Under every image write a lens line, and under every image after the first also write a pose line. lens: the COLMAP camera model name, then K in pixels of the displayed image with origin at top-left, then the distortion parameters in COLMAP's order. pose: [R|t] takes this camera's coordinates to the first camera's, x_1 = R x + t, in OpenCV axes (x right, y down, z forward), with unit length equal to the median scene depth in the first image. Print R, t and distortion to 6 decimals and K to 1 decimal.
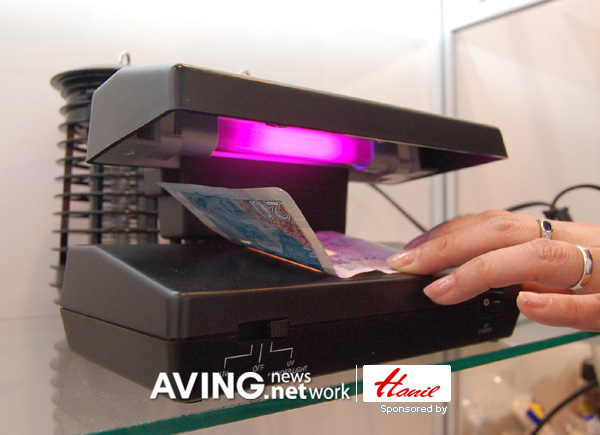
lens RADIAL K [[604.3, 0, 300.0], [0, 604.3, 217.5], [0, 0, 1]] dist [-0.008617, -0.001059]
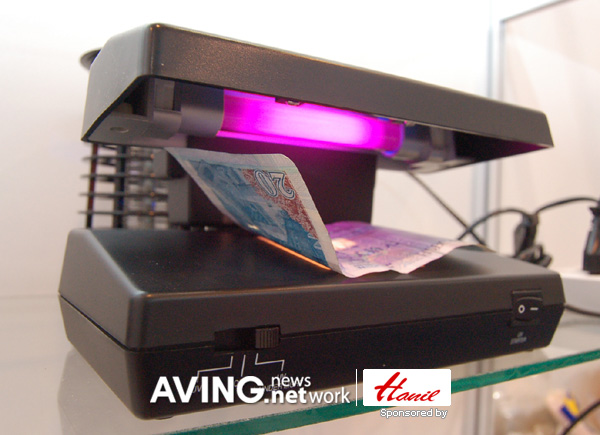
lens RADIAL K [[552.6, 0, 300.3], [0, 552.6, 221.2], [0, 0, 1]] dist [0.010192, -0.076328]
pose [[0.995185, 0.031751, -0.092732, 0.045370], [-0.028587, 0.998970, 0.035244, -0.004838], [0.093755, -0.032423, 0.995067, 0.134491]]
